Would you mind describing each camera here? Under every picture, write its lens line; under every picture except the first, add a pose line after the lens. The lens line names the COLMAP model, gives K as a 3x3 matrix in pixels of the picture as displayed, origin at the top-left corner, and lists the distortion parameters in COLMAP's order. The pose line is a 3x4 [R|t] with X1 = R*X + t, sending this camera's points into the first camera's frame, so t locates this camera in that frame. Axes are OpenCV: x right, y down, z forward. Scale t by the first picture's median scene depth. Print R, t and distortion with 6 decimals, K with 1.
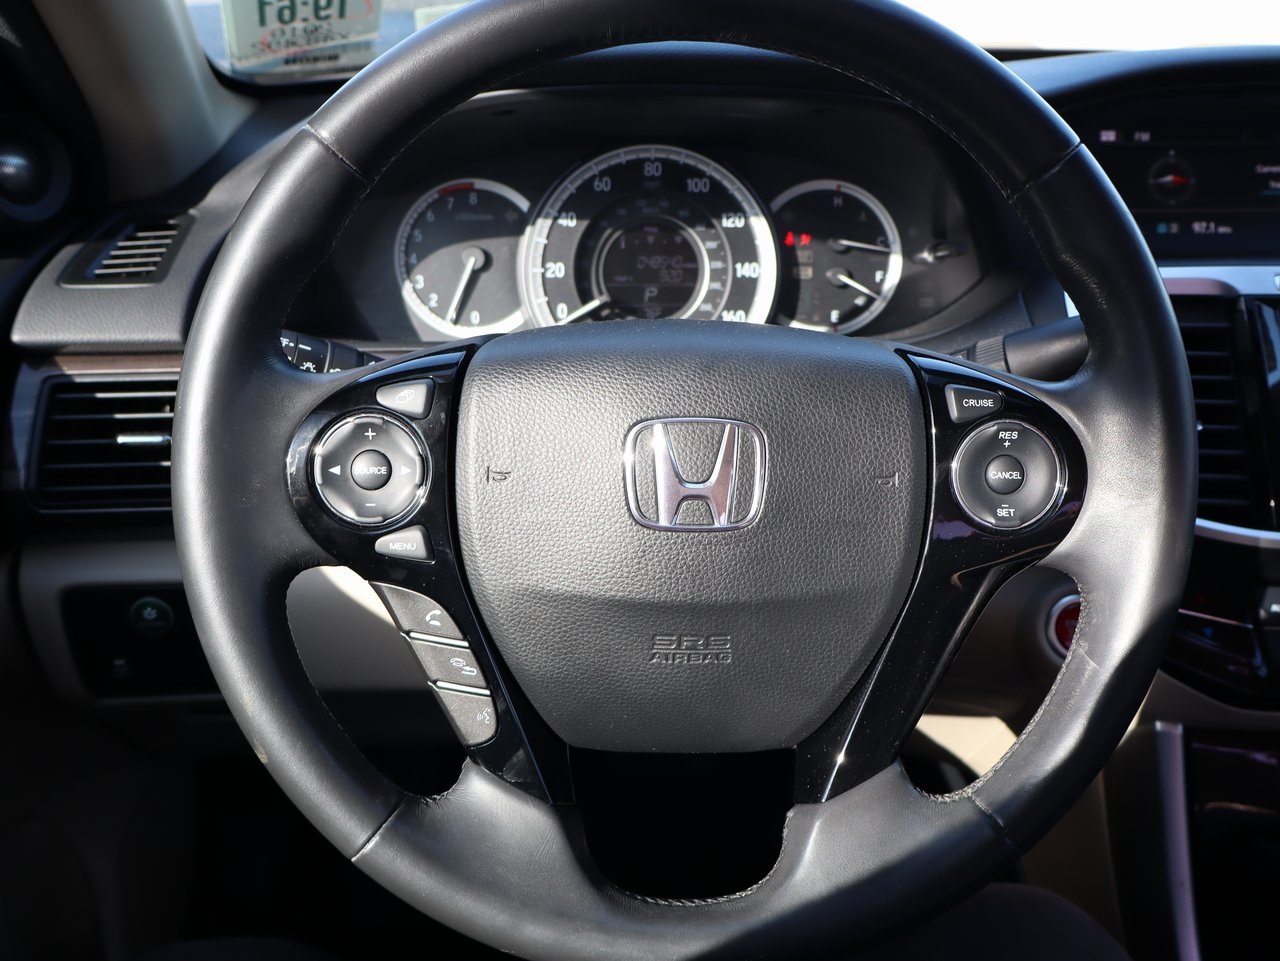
lens RADIAL K [[1188.2, 0, 640.0], [0, 1188.2, 480.5], [0, 0, 1]] dist [-0.024057, -0.004078]
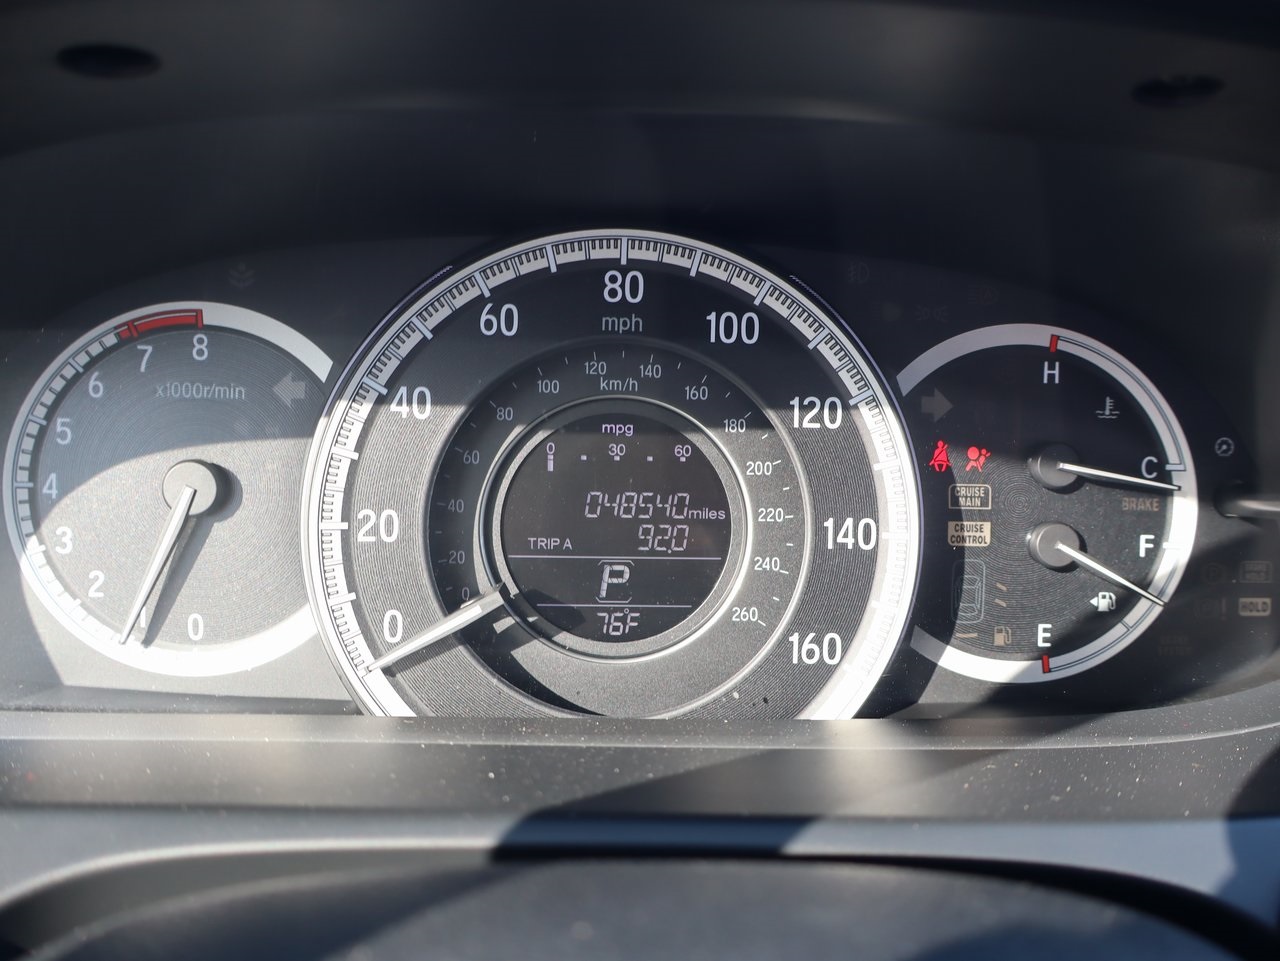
lens RADIAL K [[1188.2, 0, 640.0], [0, 1188.2, 480.5], [0, 0, 1]] dist [-0.024057, -0.004078]
pose [[0.999703, 0.020643, 0.012947, 0.012043], [-0.018918, 0.992408, -0.121525, -0.142349], [-0.015357, 0.121244, 0.992504, 0.583900]]
